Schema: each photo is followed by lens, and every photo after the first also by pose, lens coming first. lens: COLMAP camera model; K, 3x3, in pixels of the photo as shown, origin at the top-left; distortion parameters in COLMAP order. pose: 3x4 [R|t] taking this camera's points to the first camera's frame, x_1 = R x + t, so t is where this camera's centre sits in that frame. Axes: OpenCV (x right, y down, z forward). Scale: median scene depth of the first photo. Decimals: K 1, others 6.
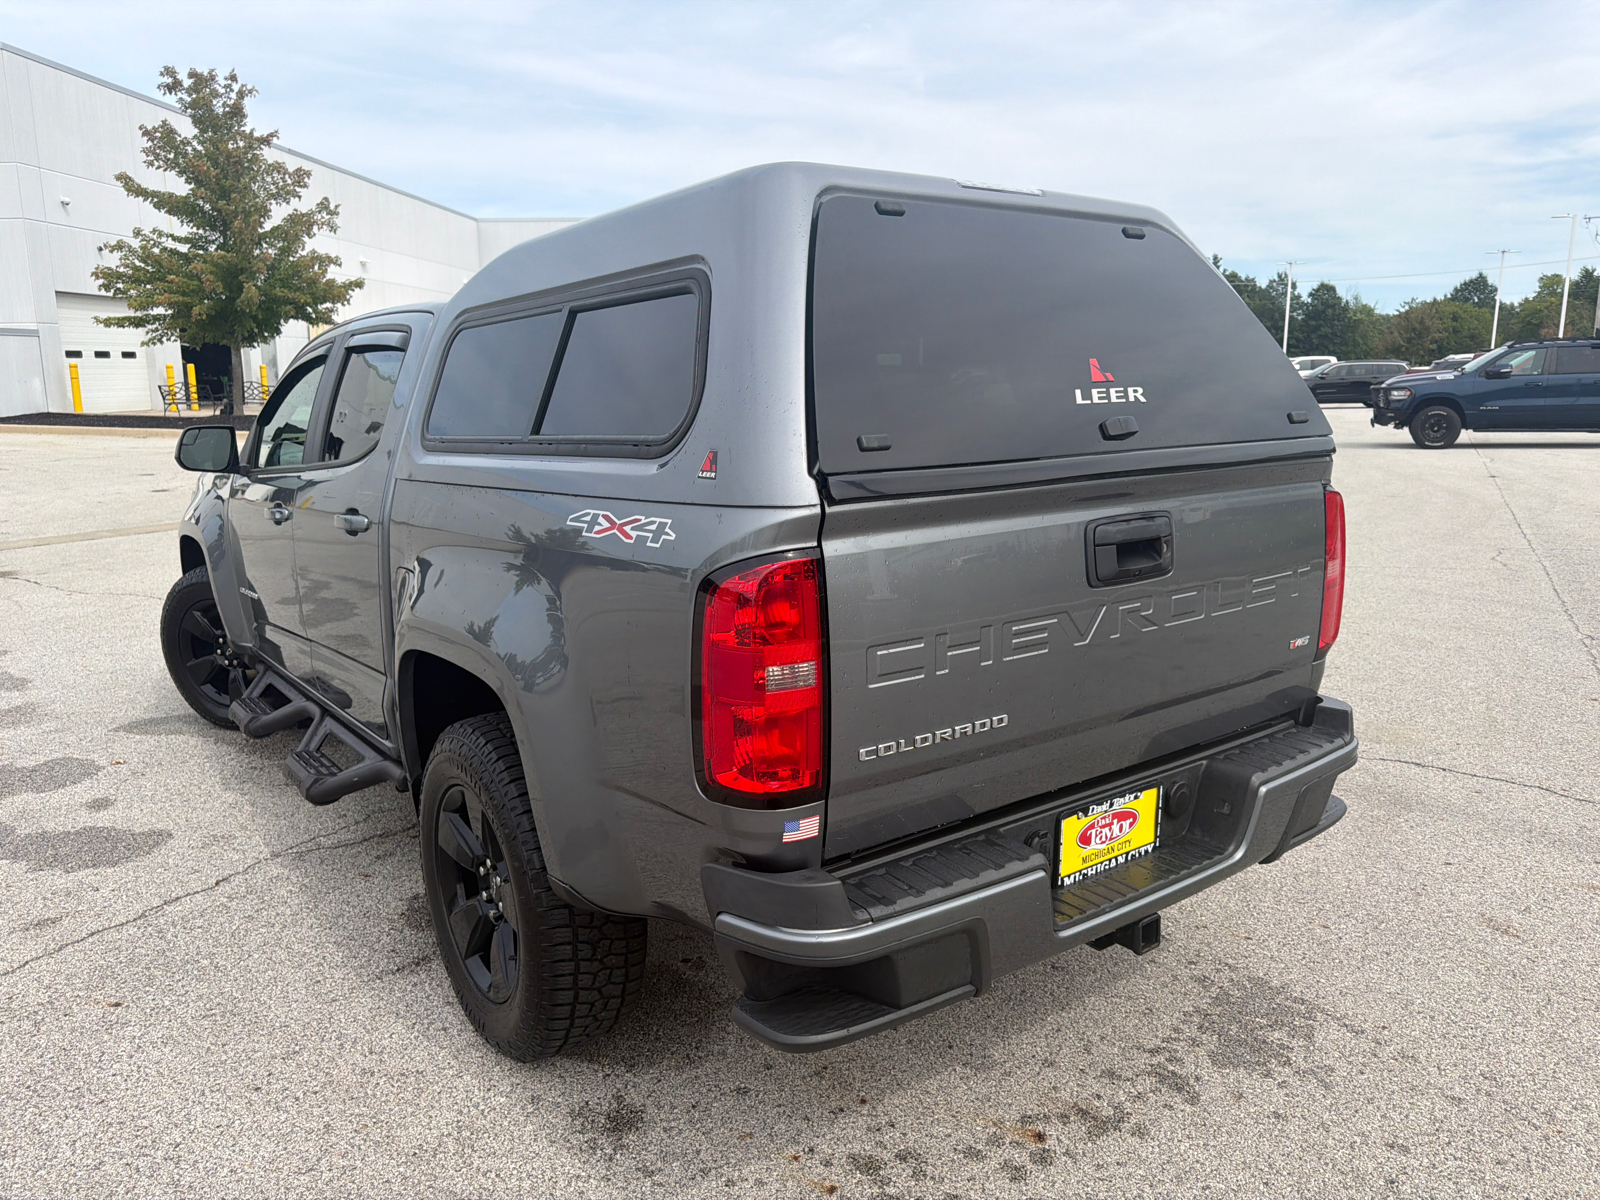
lens RADIAL K [[1146.5, 0, 804.2], [0, 1146.5, 598.0], [0, 0, 1]] dist [0.056305, -0.058786]
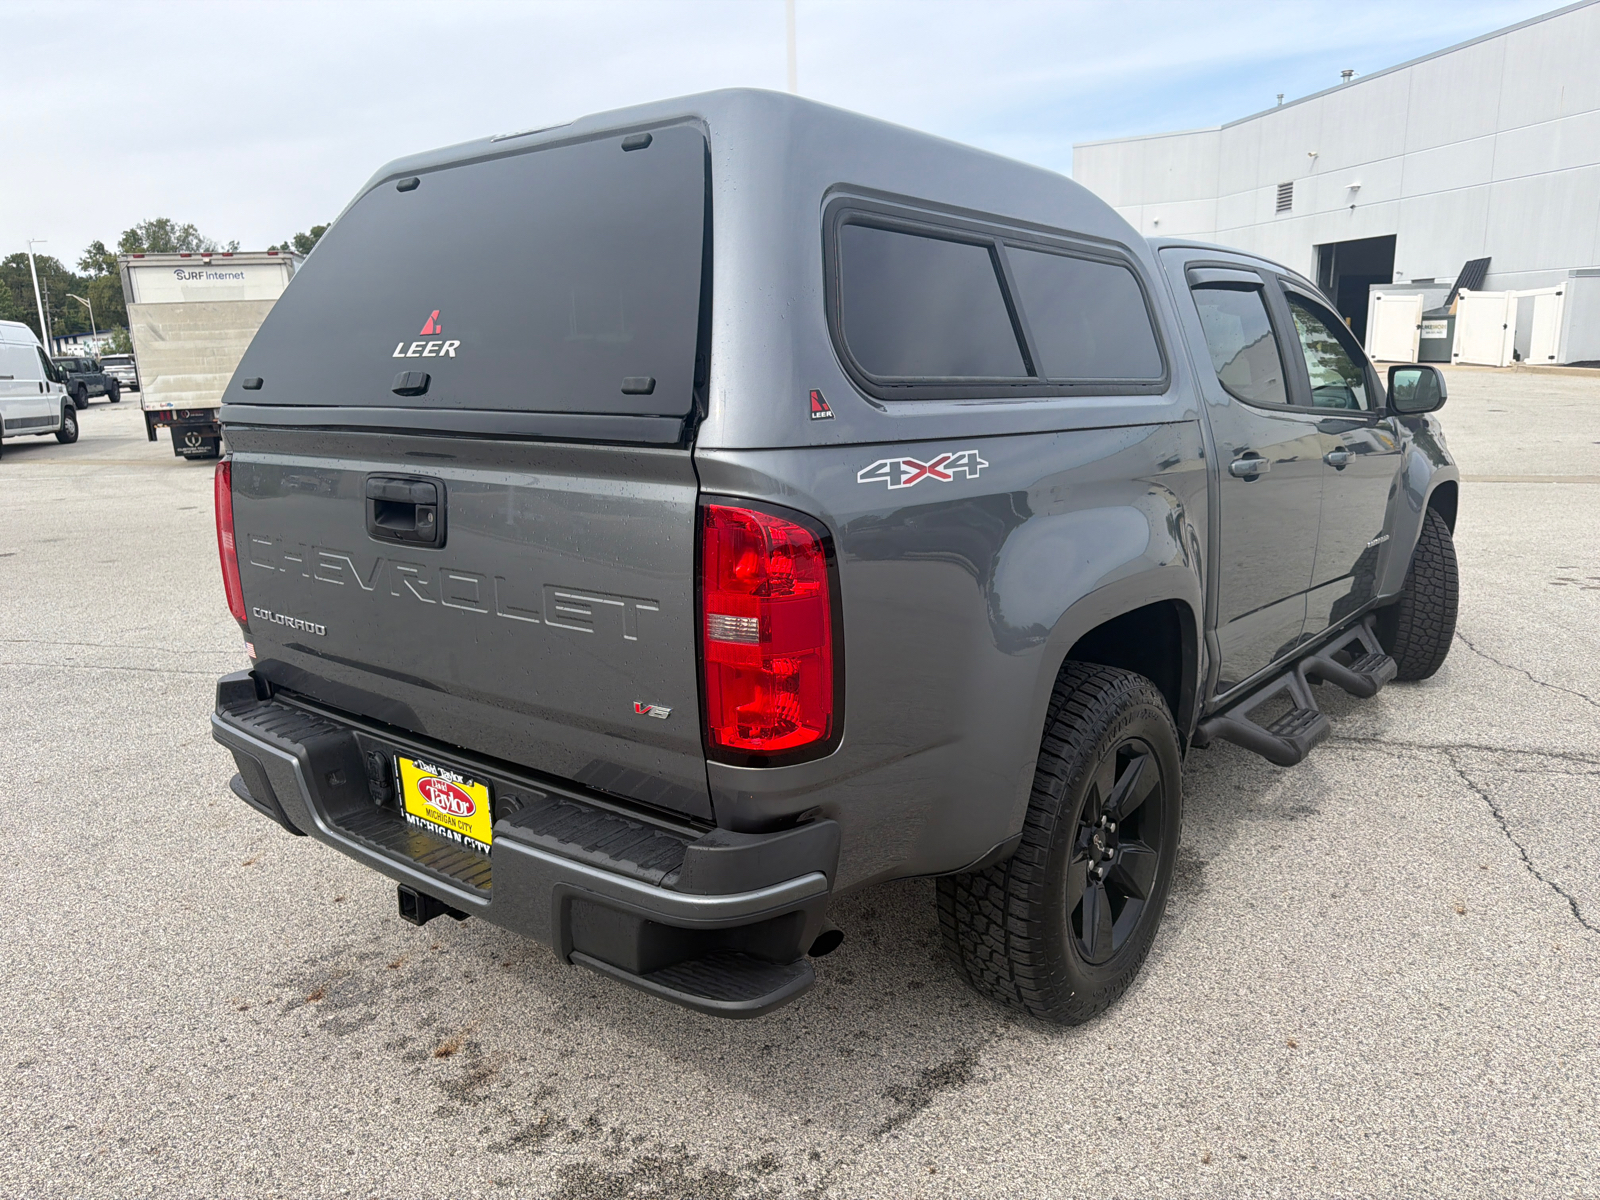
lens RADIAL K [[1146.5, 0, 828.5], [0, 1146.5, 608.1], [0, 0, 1]] dist [0.056305, -0.058786]
pose [[0.267665, 0.221439, -0.937721, 1.237308], [-0.166122, 0.969264, 0.181470, -0.187470], [0.949083, 0.107203, 0.296224, 1.004396]]
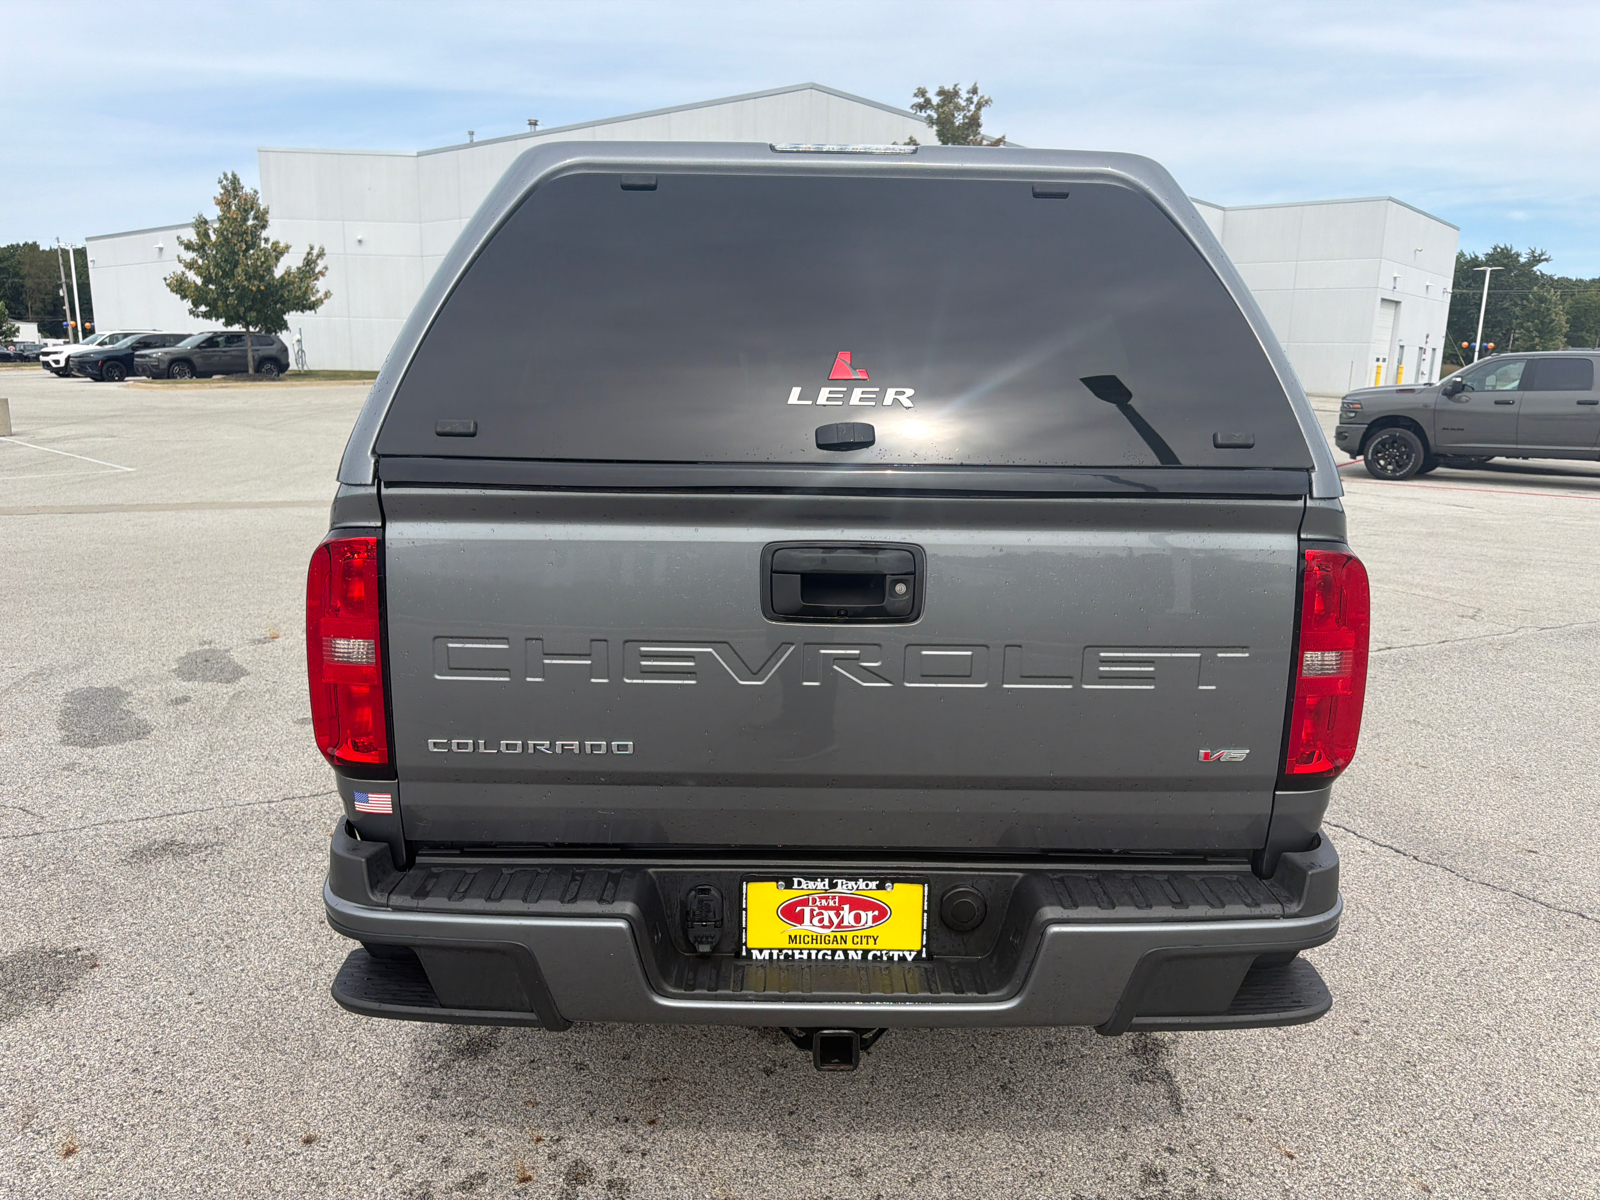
lens RADIAL K [[1146.5, 0, 814.7], [0, 1146.5, 612.8], [0, 0, 1]] dist [0.056305, -0.058786]
pose [[0.809419, 0.147610, -0.568377, 0.698927], [-0.137580, 0.988621, 0.060823, -0.065427], [0.570888, 0.028966, 0.820517, 0.299102]]
